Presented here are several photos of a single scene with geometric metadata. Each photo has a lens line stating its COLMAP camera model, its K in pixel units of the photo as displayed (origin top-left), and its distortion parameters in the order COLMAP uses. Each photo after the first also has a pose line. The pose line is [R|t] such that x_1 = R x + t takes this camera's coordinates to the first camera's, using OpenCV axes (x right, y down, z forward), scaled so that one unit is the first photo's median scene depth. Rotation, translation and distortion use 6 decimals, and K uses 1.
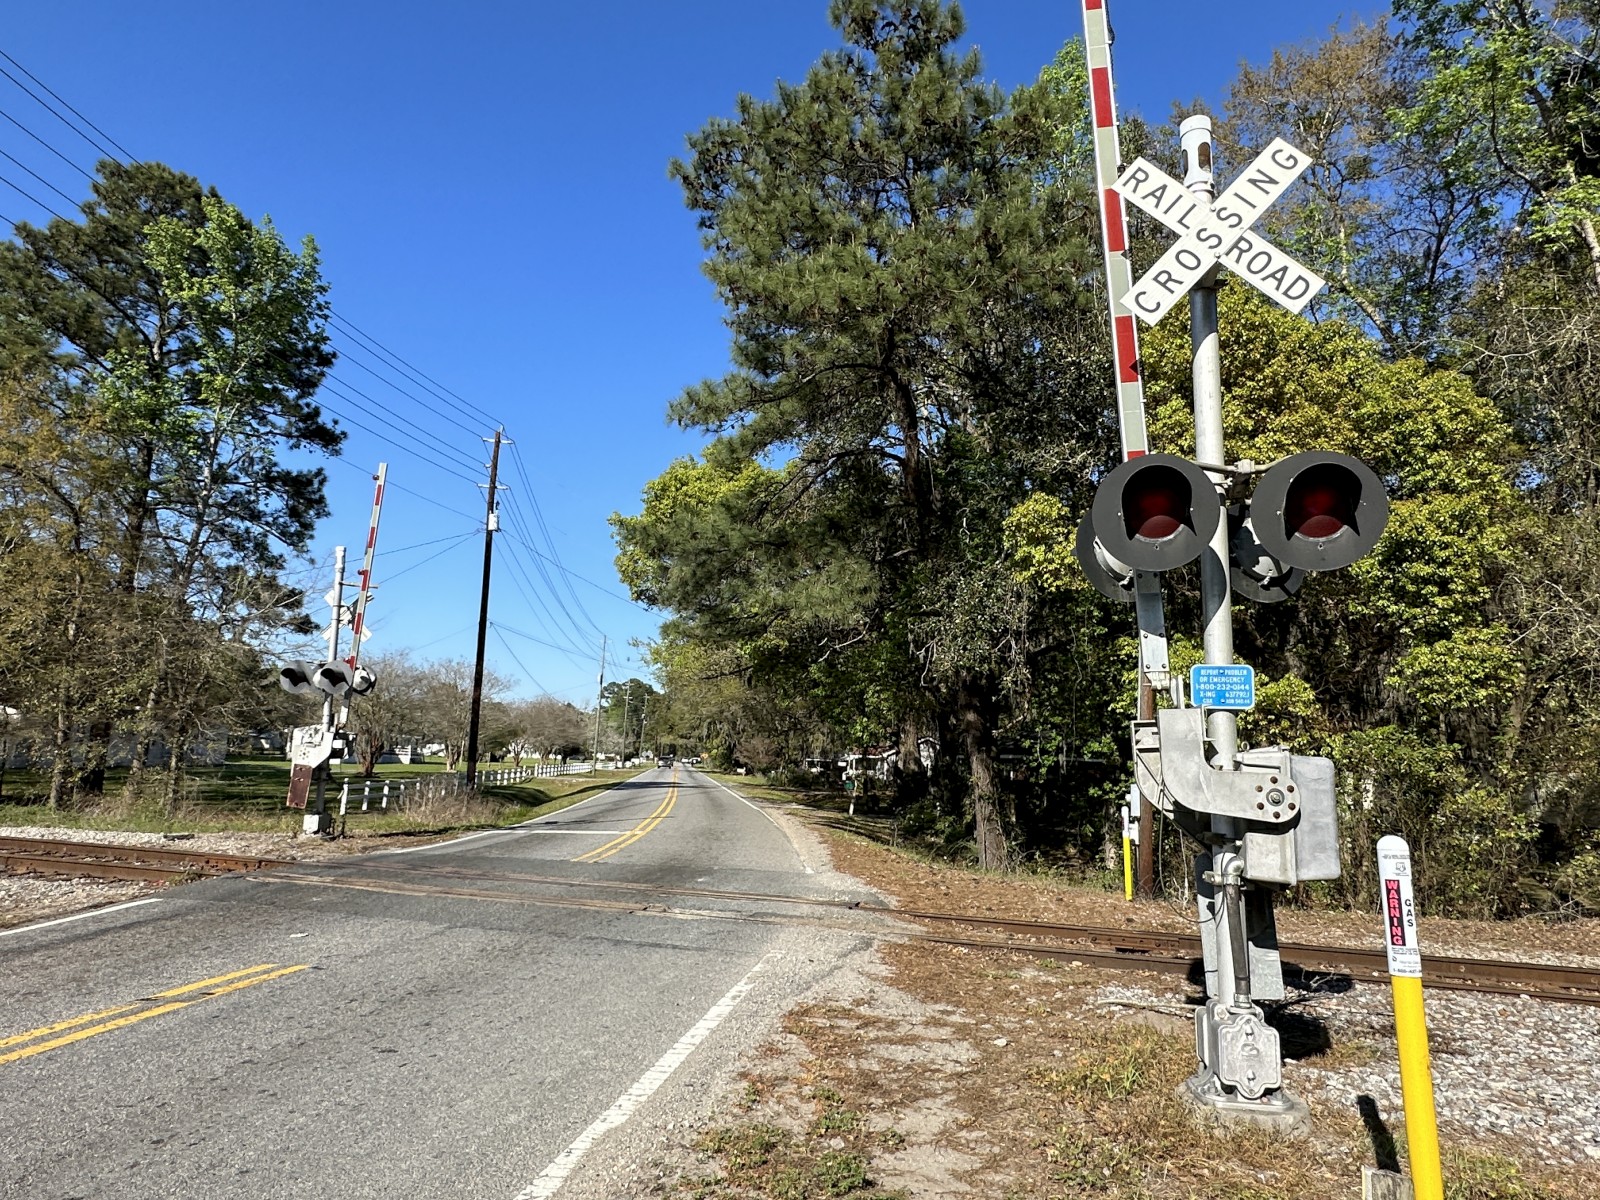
lens RADIAL K [[1003.1, 0, 800.0], [0, 1003.1, 600.0], [0, 0, 1]] dist [0.001594, 0.000512]
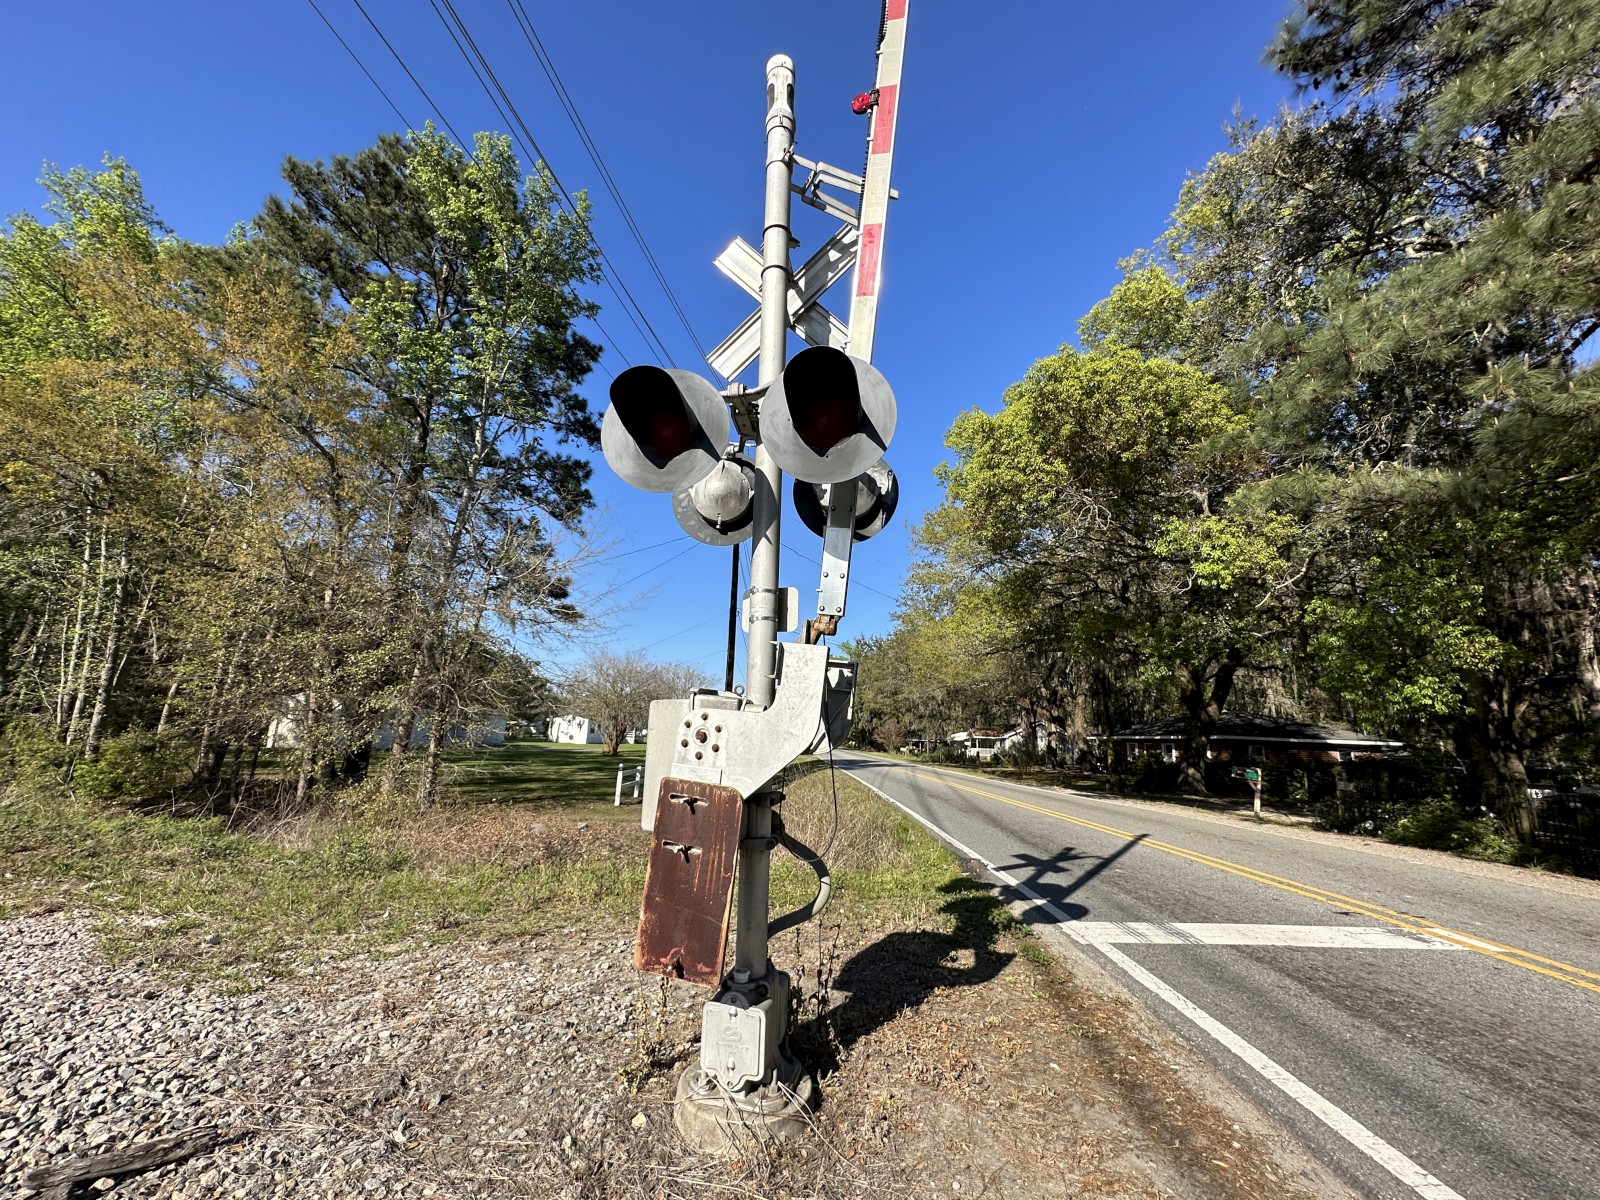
lens RADIAL K [[633.0, 0, 800.0], [0, 633.0, 600.0], [0, 0, 1]] dist [-0.000405, 0.000025]
pose [[0.995641, -0.022341, -0.090550, -0.203495], [0.016954, 0.998064, -0.059834, 0.058121], [0.091712, 0.058038, 0.994093, 0.379688]]
